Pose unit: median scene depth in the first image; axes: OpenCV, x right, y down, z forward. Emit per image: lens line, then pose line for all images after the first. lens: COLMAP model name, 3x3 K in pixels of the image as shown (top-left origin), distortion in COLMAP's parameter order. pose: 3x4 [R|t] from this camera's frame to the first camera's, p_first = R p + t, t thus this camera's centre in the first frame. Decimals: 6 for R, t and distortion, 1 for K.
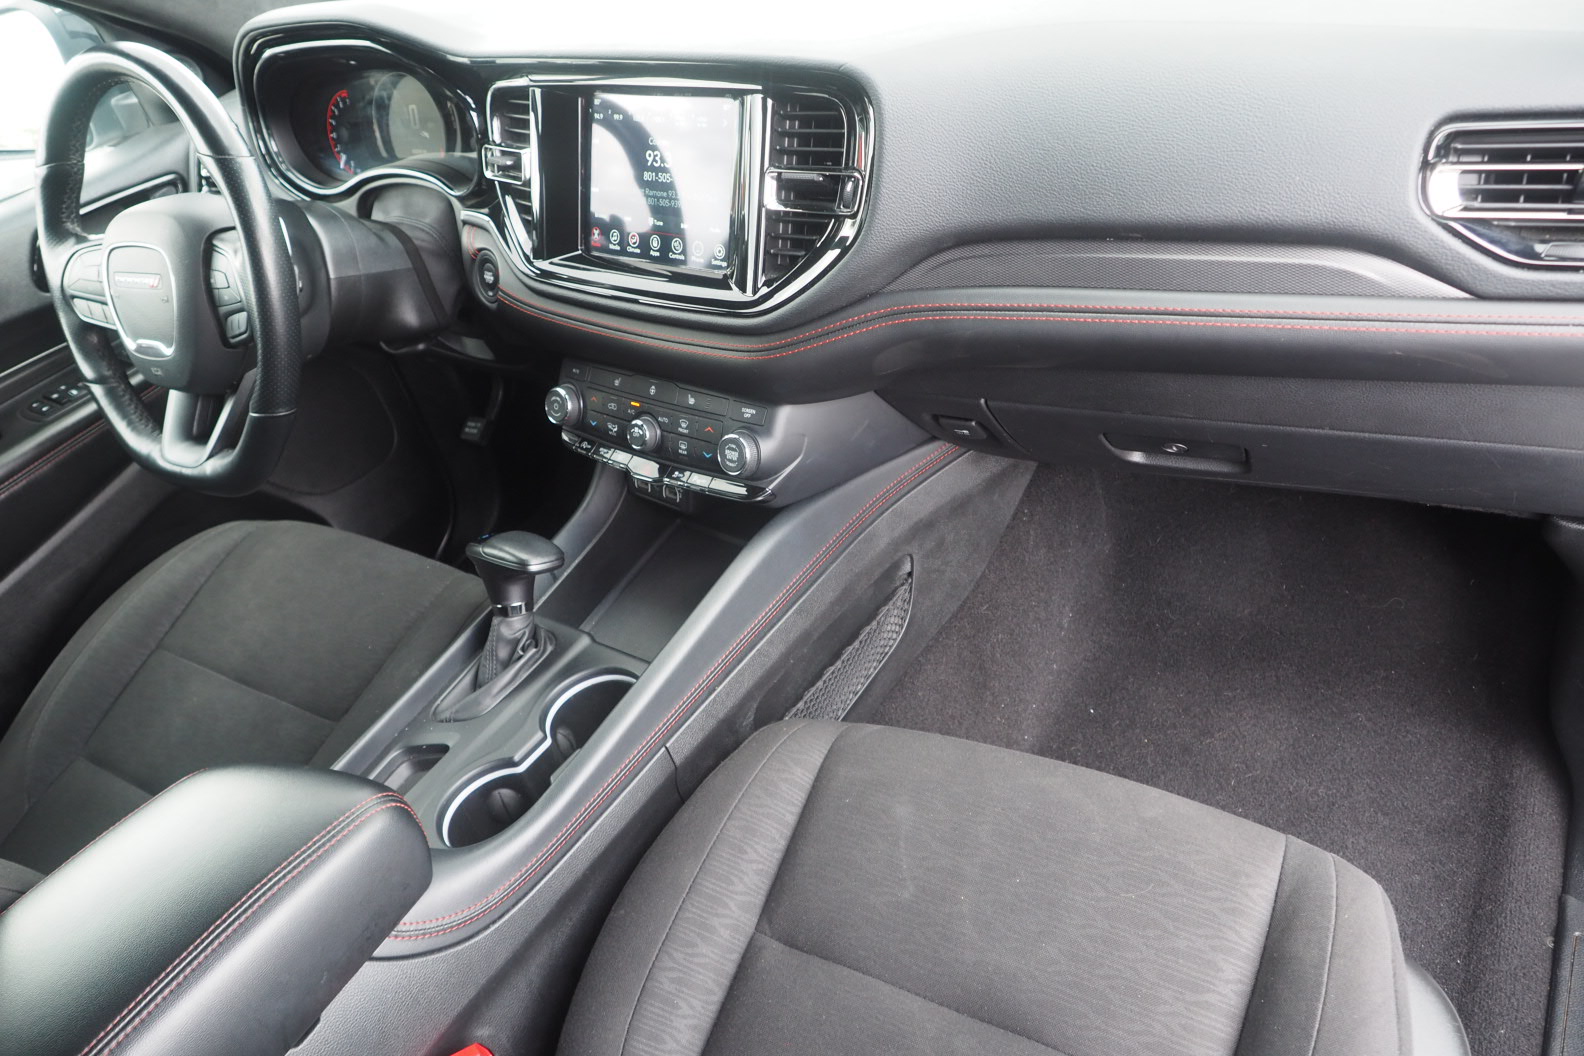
lens RADIAL K [[1140.6, 0, 790.2], [0, 1140.6, 538.5], [0, 0, 1]] dist [-0.021032, -0.016482]
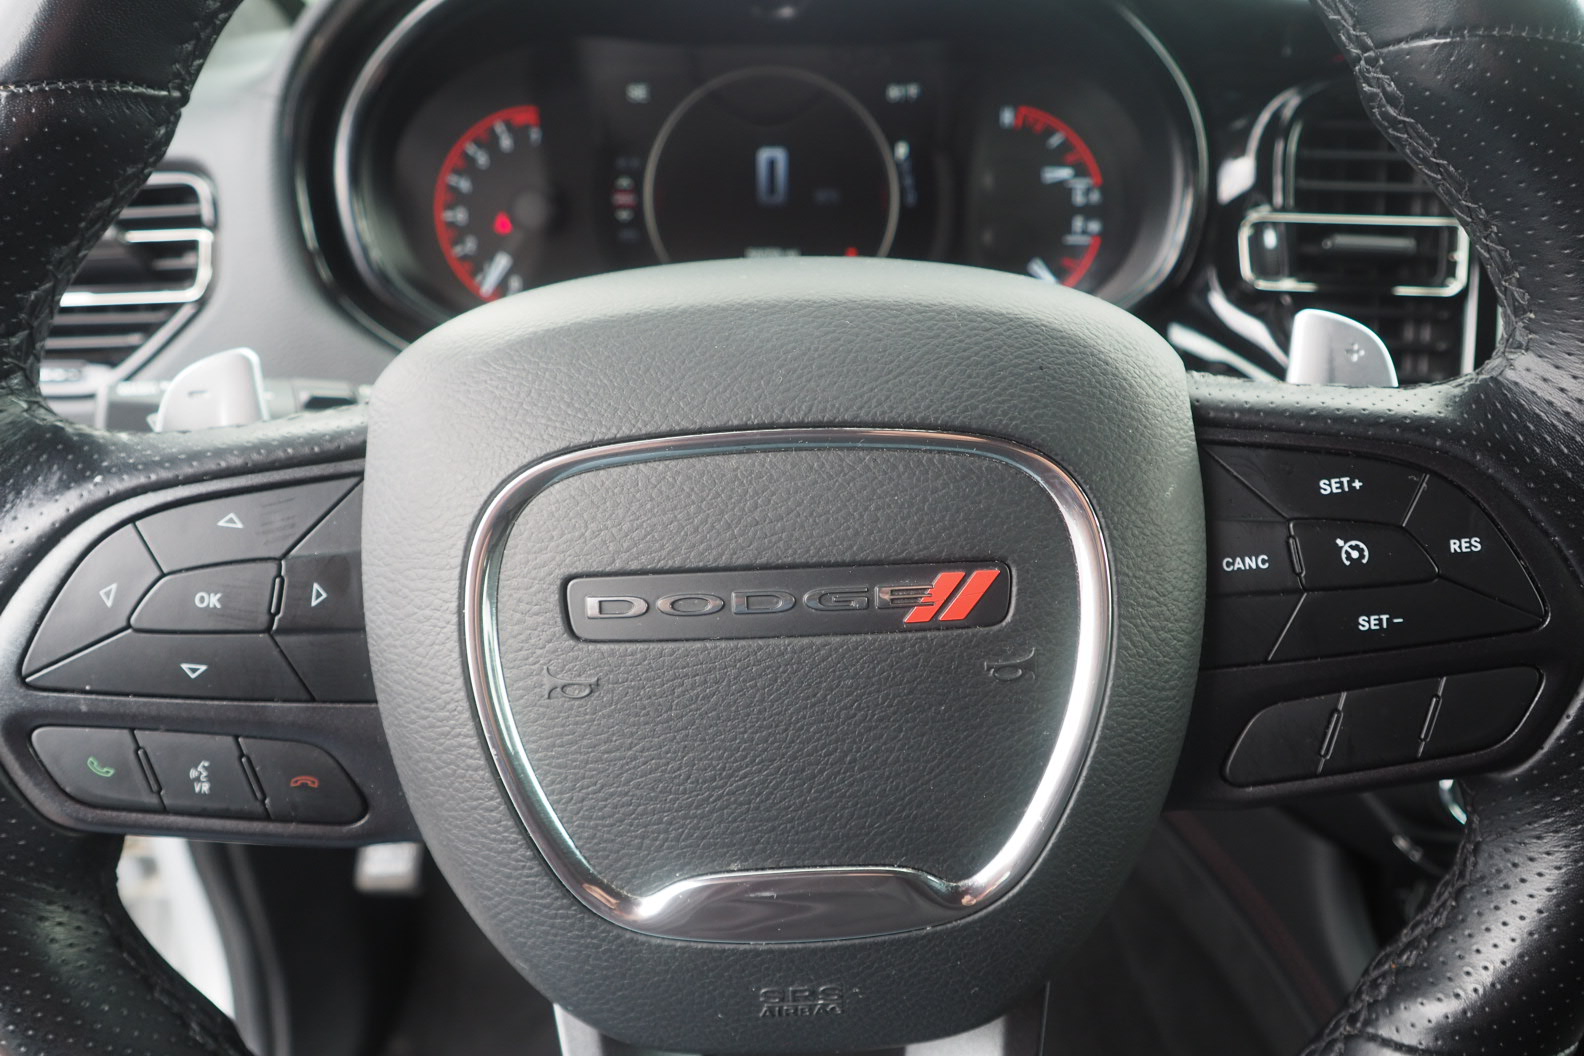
lens RADIAL K [[1140.6, 0, 784.7], [0, 1140.6, 523.5], [0, 0, 1]] dist [-0.021032, -0.016482]
pose [[0.809531, -0.061864, 0.583809, -0.721327], [0.194787, 0.966404, -0.167694, -0.209938], [-0.553821, 0.249472, 0.794384, 0.840817]]
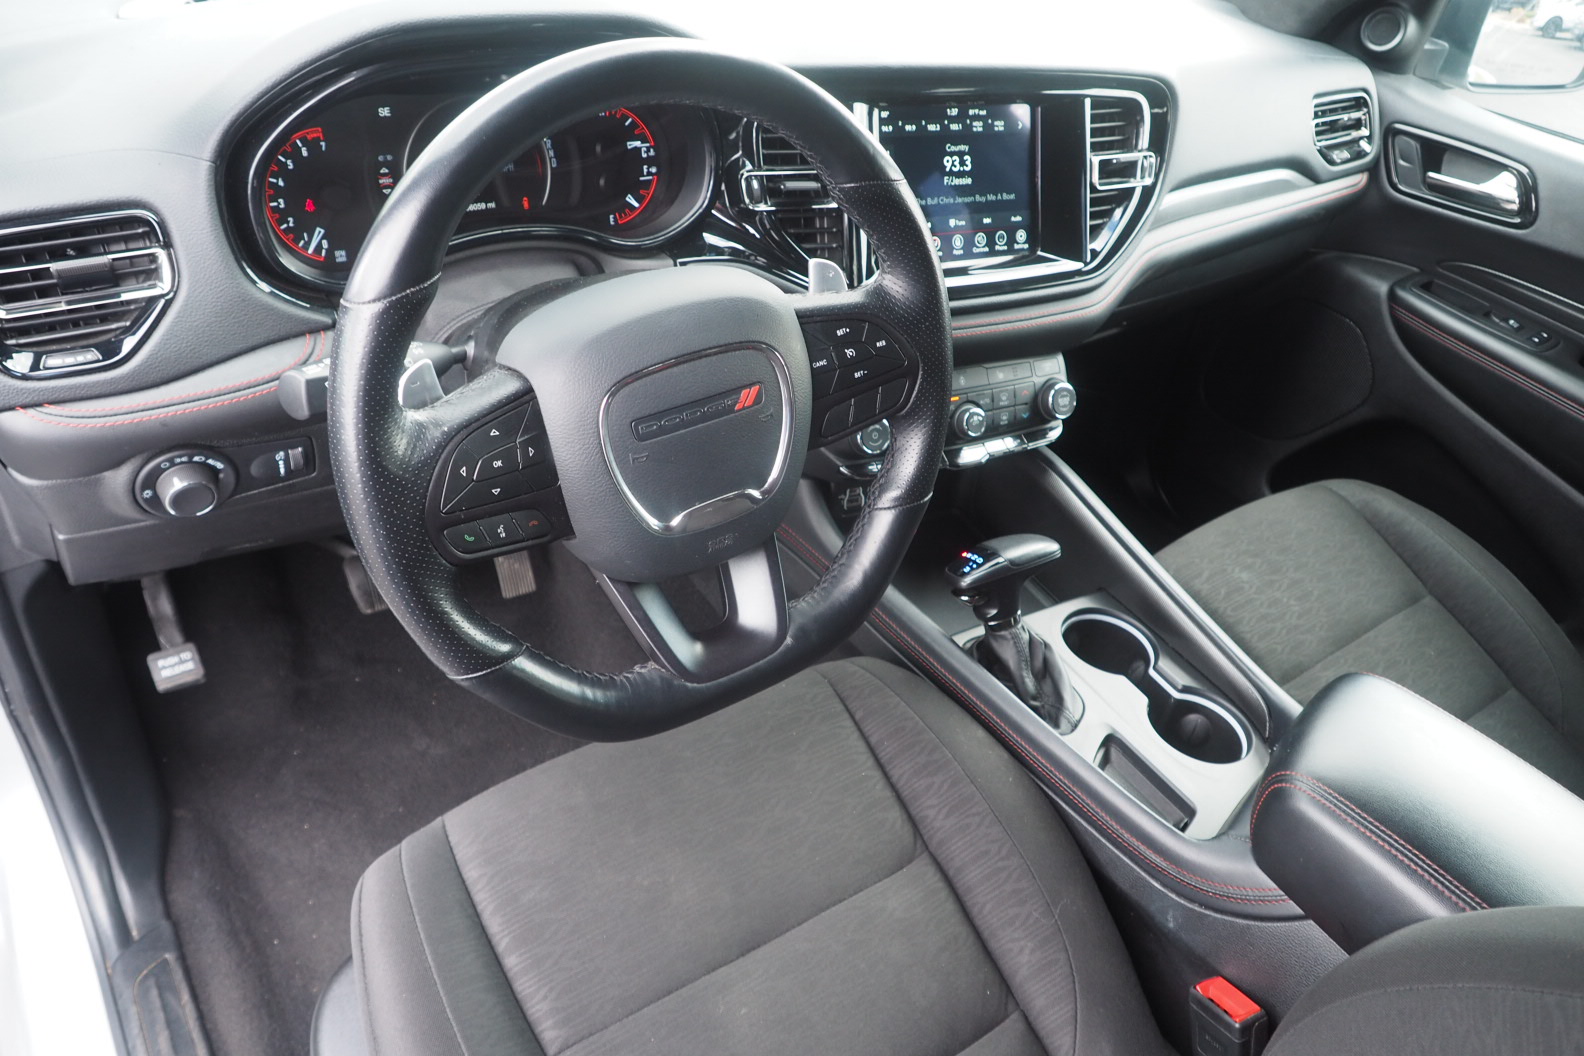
lens RADIAL K [[1140.6, 0, 787.3], [0, 1140.6, 530.7], [0, 0, 1]] dist [-0.021032, -0.016482]
pose [[0.365530, -0.345270, 0.864394, -1.166479], [0.377517, 0.903839, 0.201384, -0.283347], [-0.850805, 0.252712, 0.460726, 0.694108]]
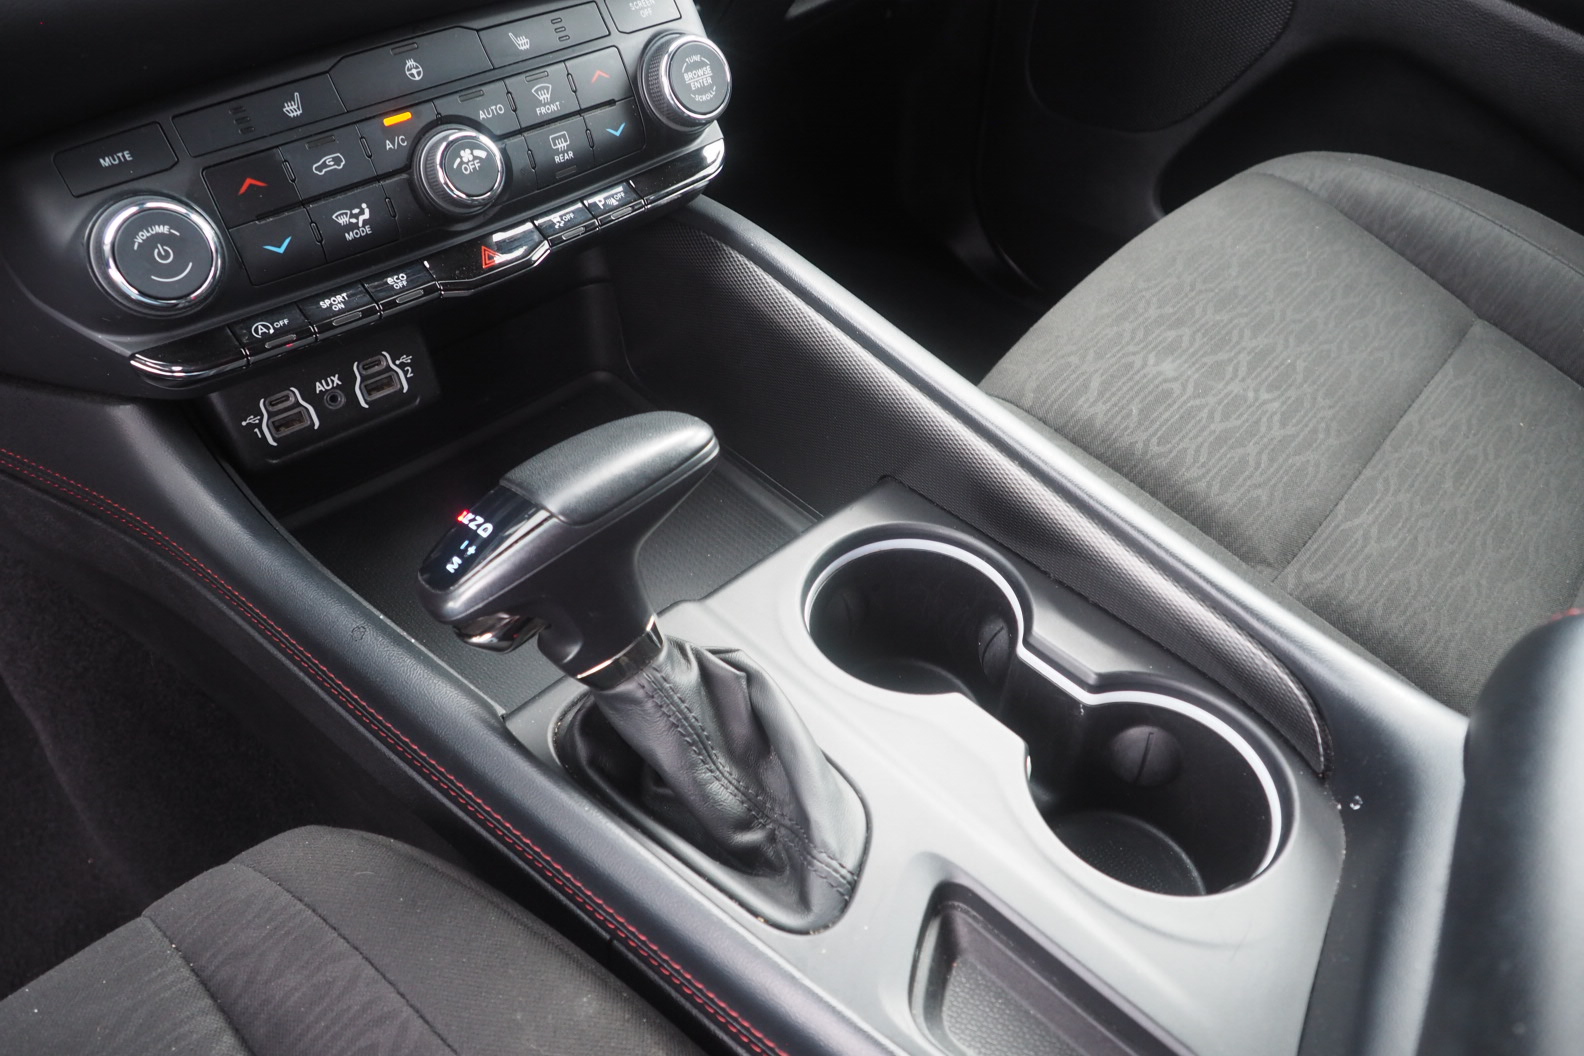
lens RADIAL K [[1140.6, 0, 792.4], [0, 1140.6, 538.4], [0, 0, 1]] dist [-0.021032, -0.016482]
pose [[0.187630, -0.527964, 0.828281, -0.542993], [0.560559, 0.750007, 0.351088, -0.069347], [-0.806578, 0.398425, 0.436679, 0.783531]]
